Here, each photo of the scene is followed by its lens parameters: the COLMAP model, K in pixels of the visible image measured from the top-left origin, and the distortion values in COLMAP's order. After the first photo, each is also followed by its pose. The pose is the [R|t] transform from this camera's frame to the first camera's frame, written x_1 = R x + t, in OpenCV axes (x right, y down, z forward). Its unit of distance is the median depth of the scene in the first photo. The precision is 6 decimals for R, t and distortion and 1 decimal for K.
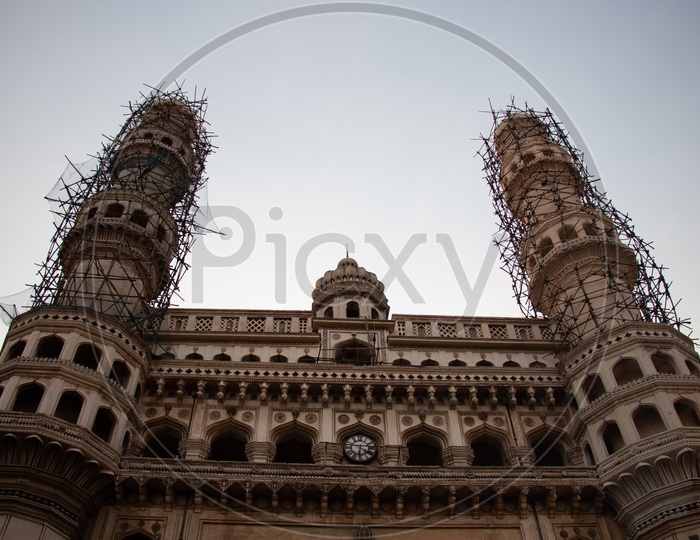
lens RADIAL K [[668.5, 0, 342.0], [0, 668.5, 272.3], [0, 0, 1]] dist [-0.168122, 0.136170]
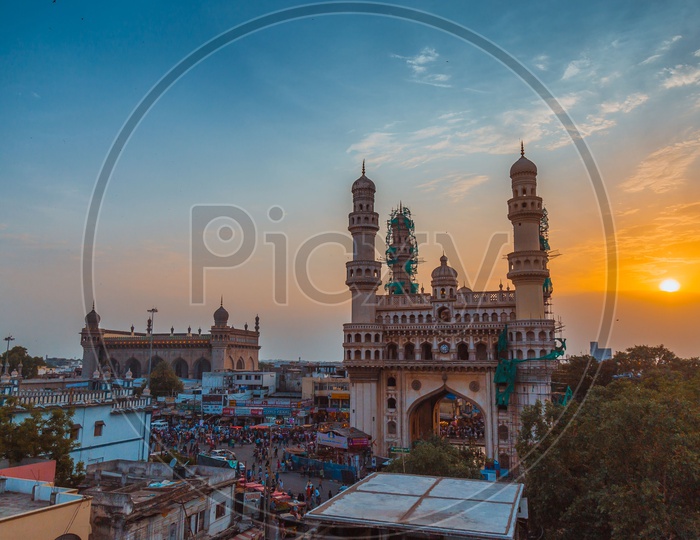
lens RADIAL K [[552.6, 0, 350.0], [0, 552.6, 270.0], [0, 0, 1]] dist [0.014786, 0.006958]
pose [[0.919425, -0.049057, -0.390194, 0.746547], [0.288878, 0.757490, 0.585456, -1.964032], [0.266847, -0.651001, 0.710627, -1.004616]]
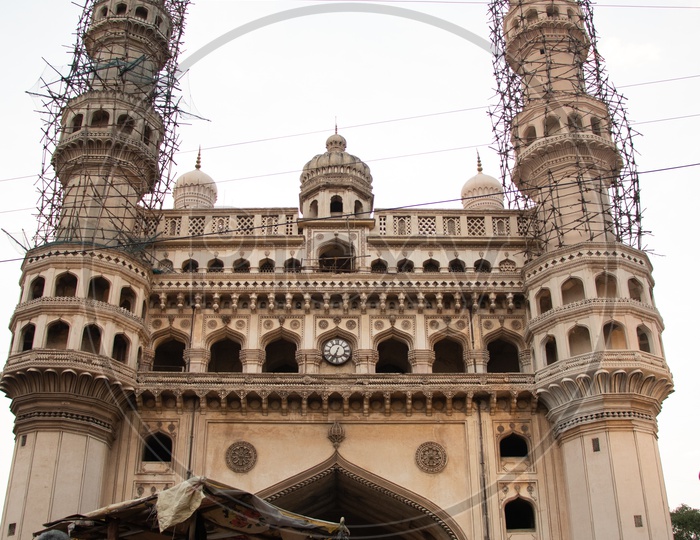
lens RADIAL K [[868.9, 0, 350.0], [0, 868.9, 270.0], [0, 0, 1]] dist [-0.144373, -0.000332]
pose [[0.998902, -0.014352, -0.044602, 0.118635], [0.029187, 0.935271, 0.352727, -0.402958], [0.036653, -0.353641, 0.934663, -0.378585]]
